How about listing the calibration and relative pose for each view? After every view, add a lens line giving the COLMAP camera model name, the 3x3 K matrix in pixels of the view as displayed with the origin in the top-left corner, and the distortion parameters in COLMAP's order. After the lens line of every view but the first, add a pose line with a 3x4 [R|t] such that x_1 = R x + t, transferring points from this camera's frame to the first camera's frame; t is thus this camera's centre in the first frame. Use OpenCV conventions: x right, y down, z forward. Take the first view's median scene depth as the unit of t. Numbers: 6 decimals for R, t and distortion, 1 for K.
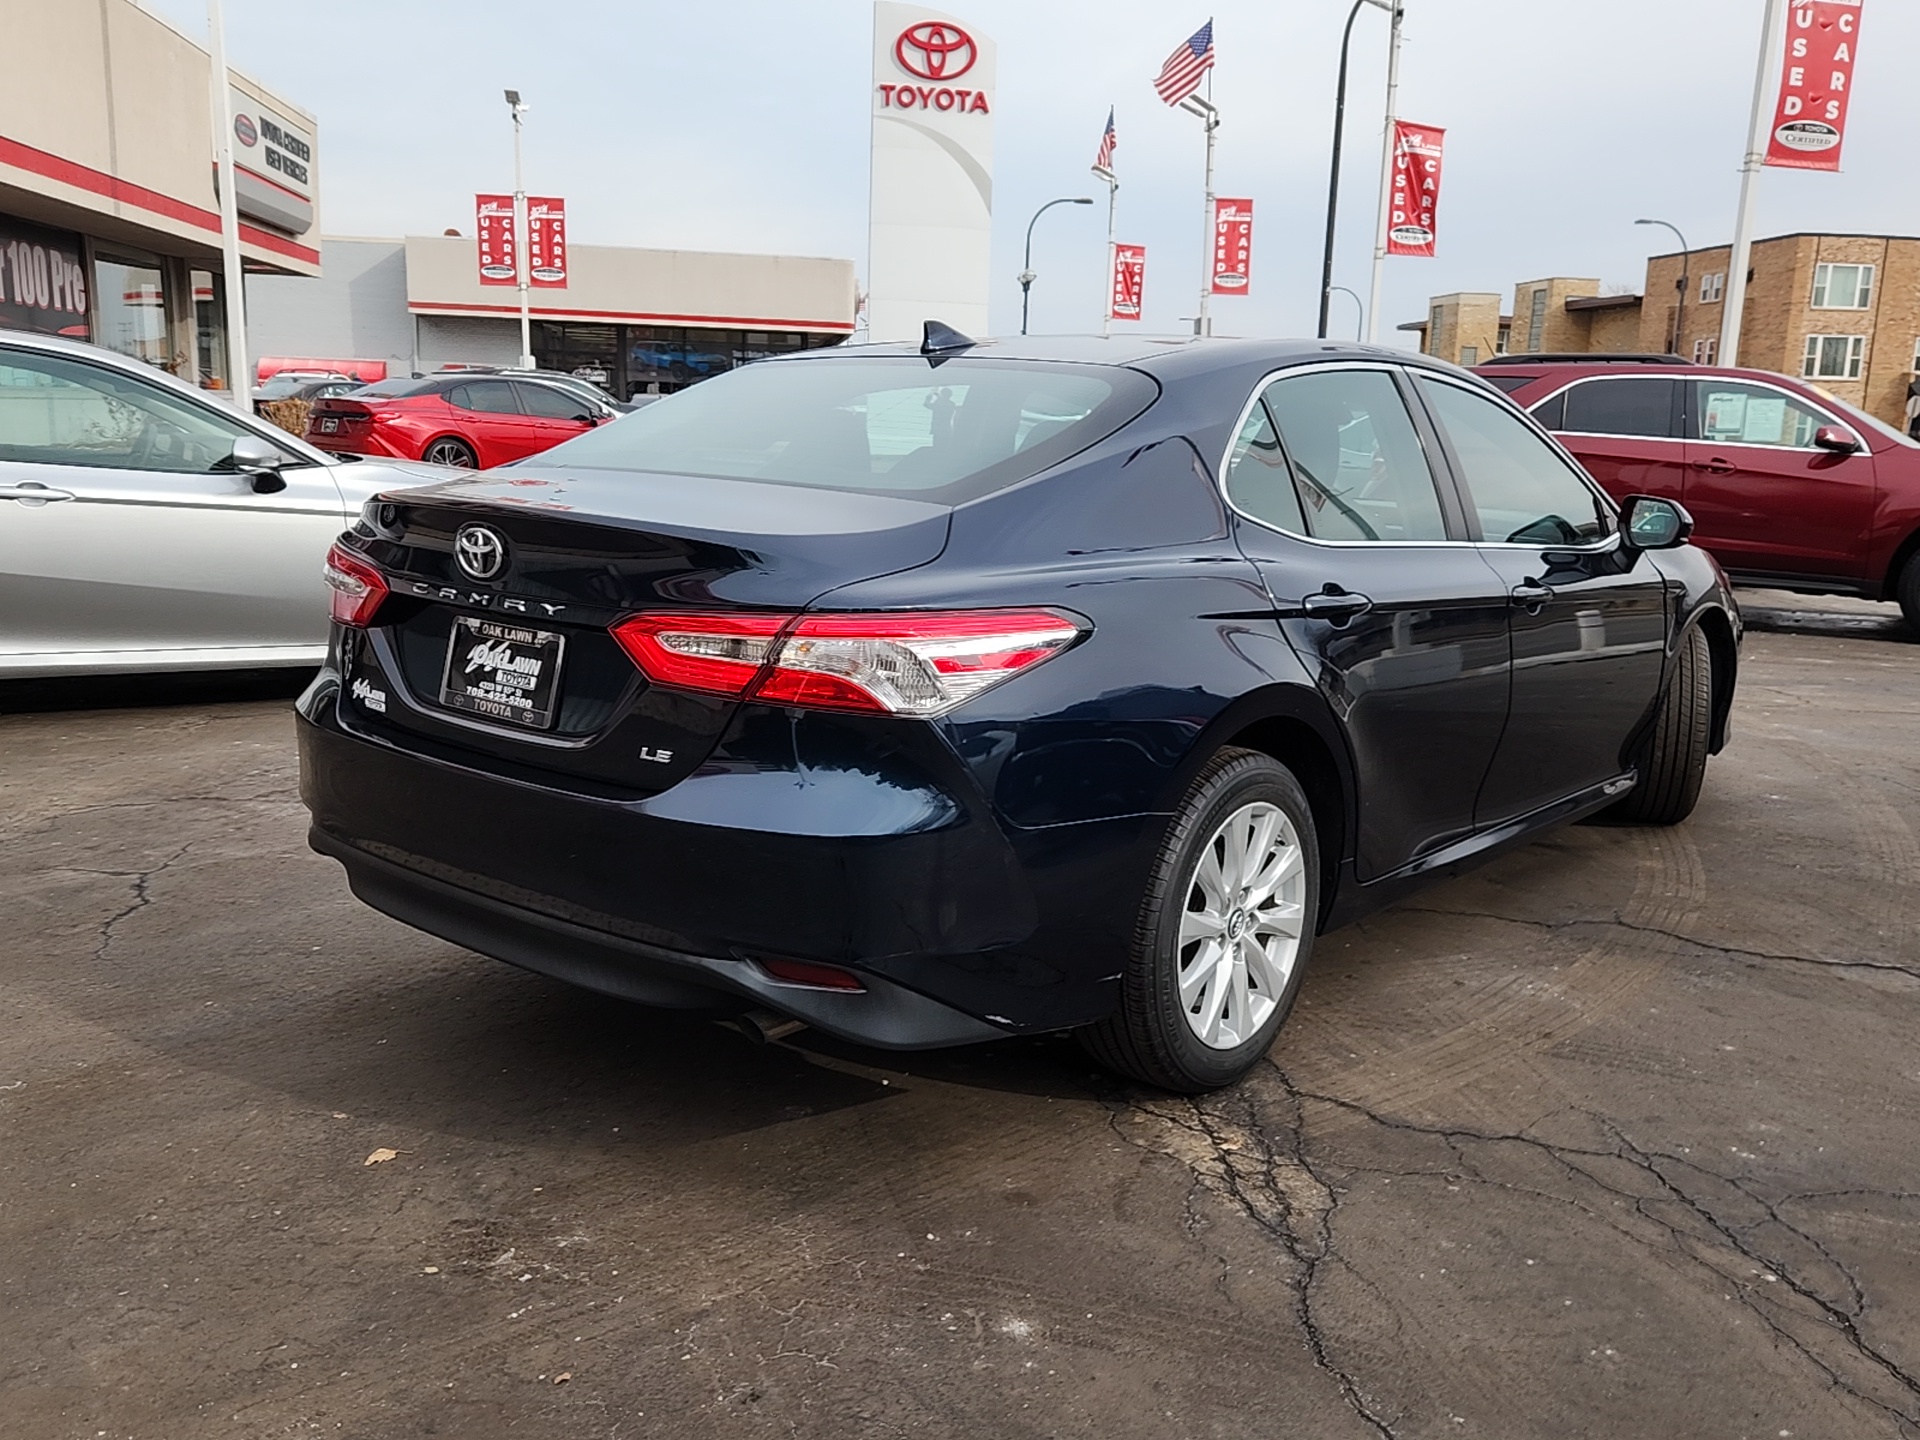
lens RADIAL K [[1627.1, 0, 963.1], [0, 1627.1, 712.5], [0, 0, 1]] dist [0.078936, -0.092923]
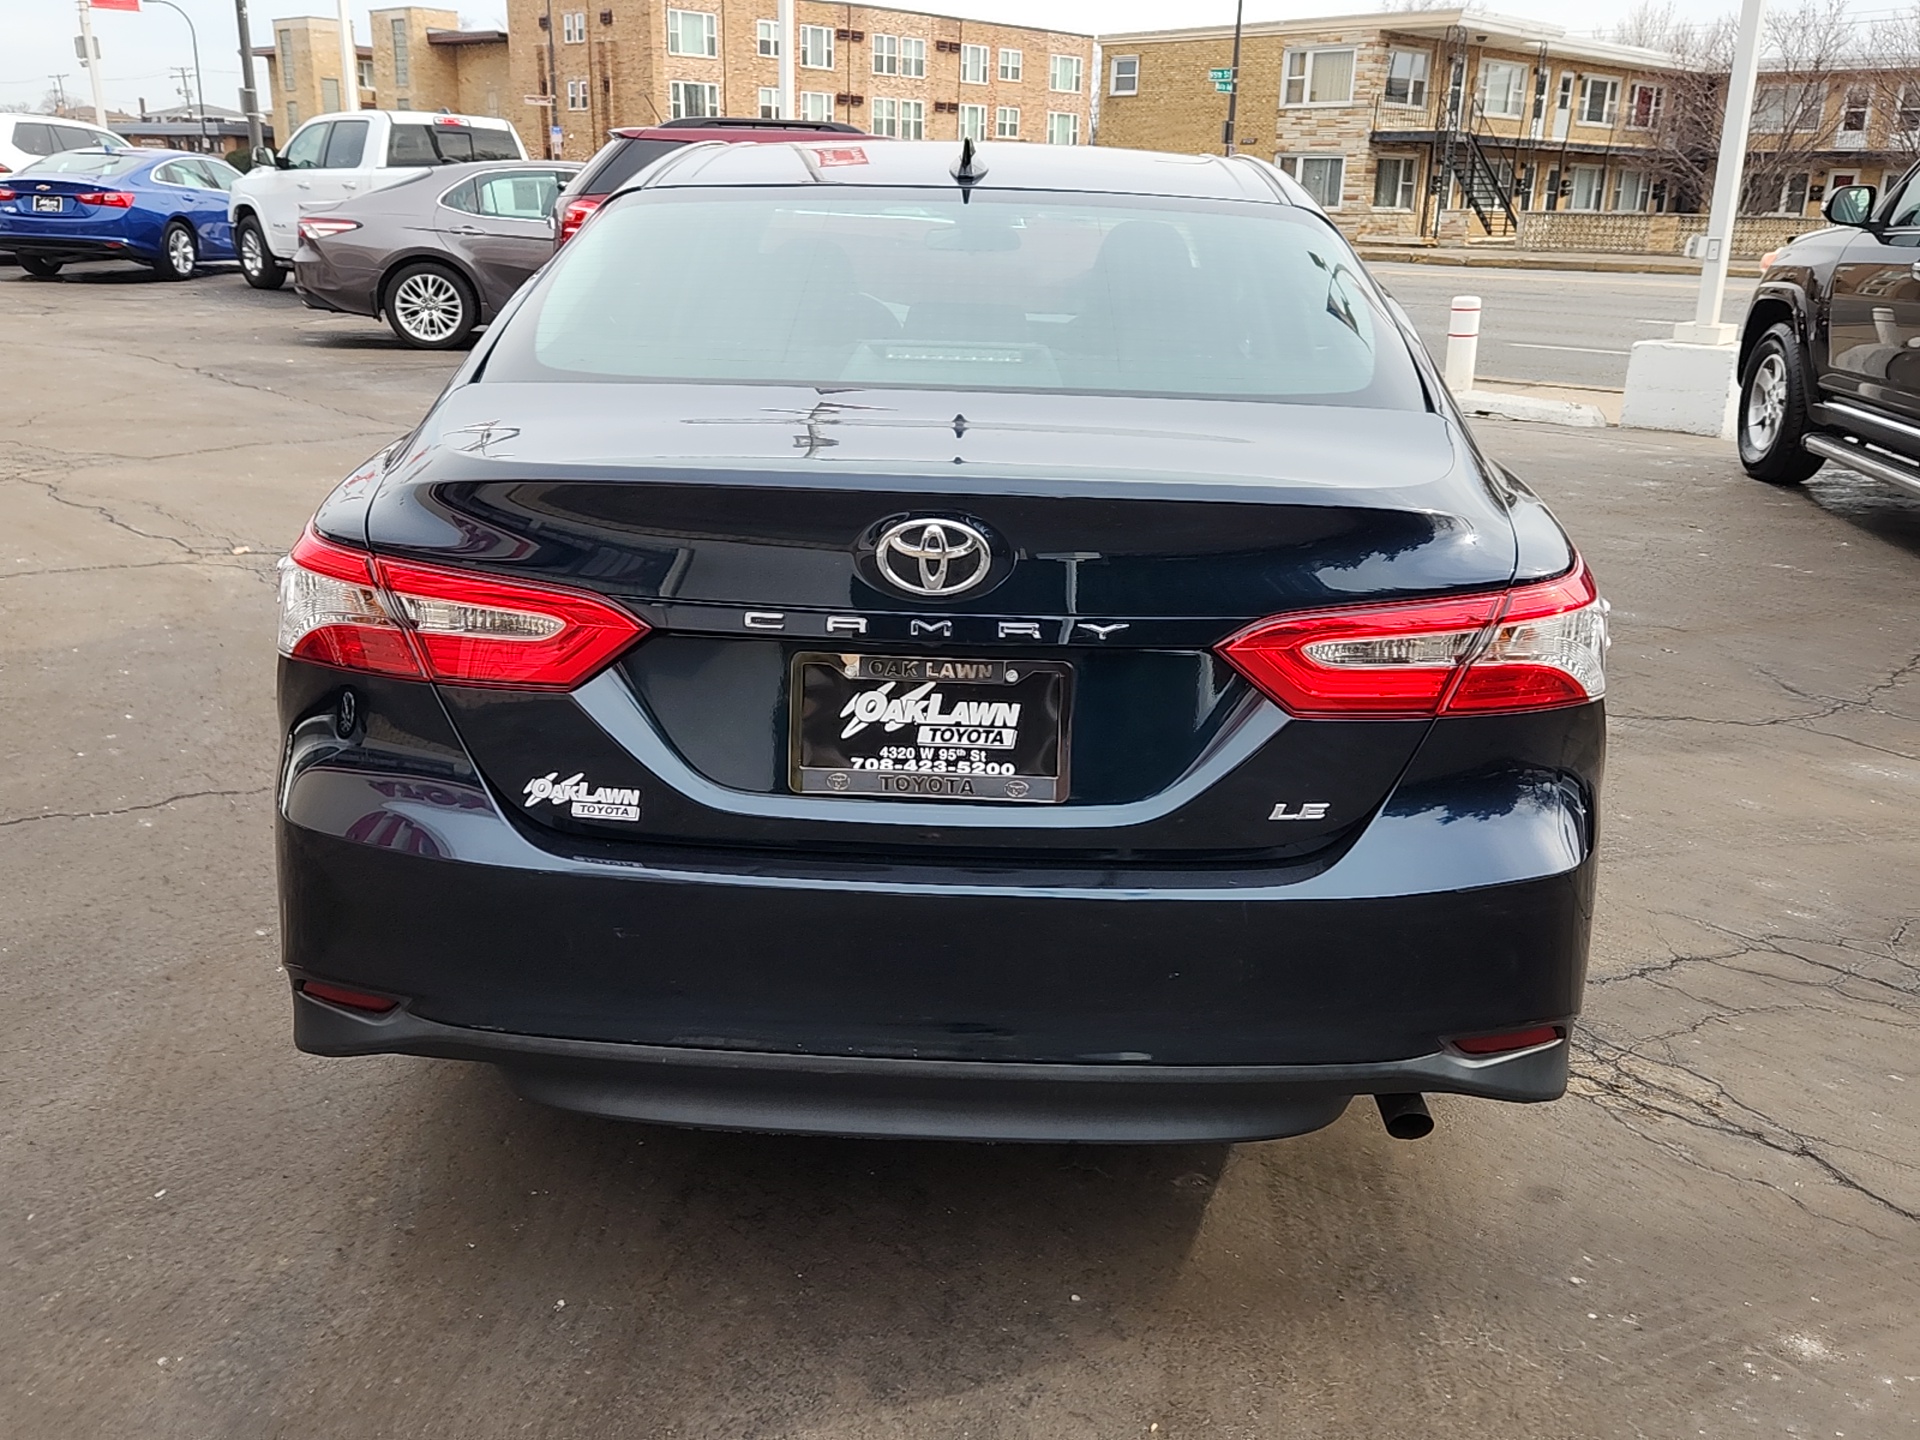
lens RADIAL K [[1651.2, 0, 958.6], [0, 1651.2, 685.8], [0, 0, 1]] dist [0.031640, 0.004340]
pose [[0.790386, -0.187050, 0.583355, -0.553376], [0.108847, 0.979973, 0.166746, -0.127207], [-0.602862, -0.068297, 0.794917, 0.396780]]
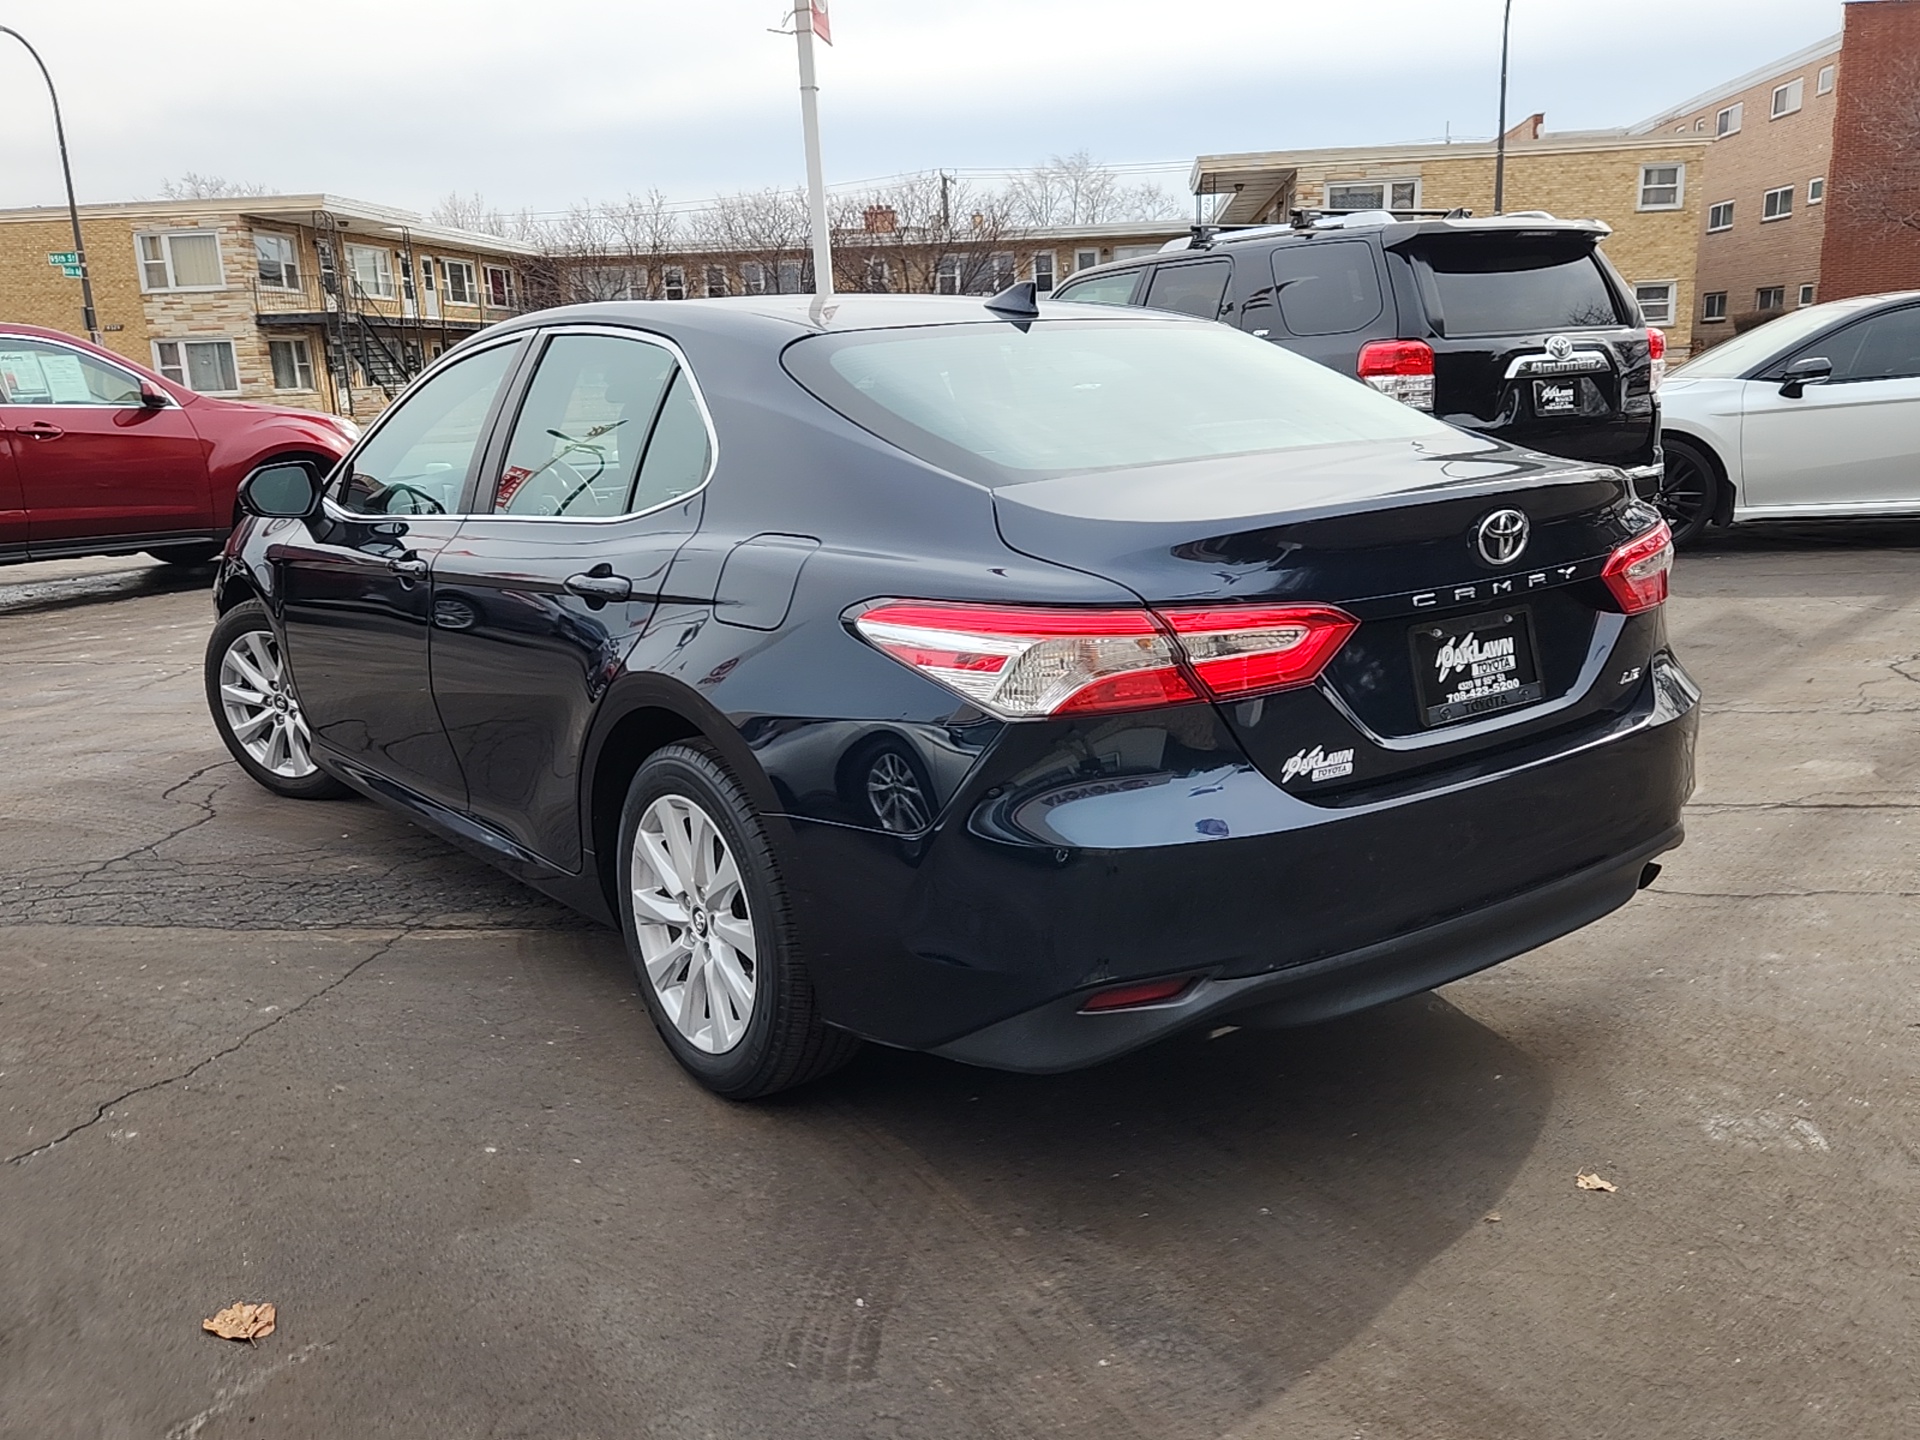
lens RADIAL K [[1603.2, 0, 963.1], [0, 1603.2, 728.6], [0, 0, 1]] dist [0.065185, -0.002793]
pose [[0.233587, -0.257641, 0.937581, -1.030217], [0.220496, 0.953172, 0.206991, -0.206521], [-0.947005, 0.158382, 0.279458, 0.867114]]
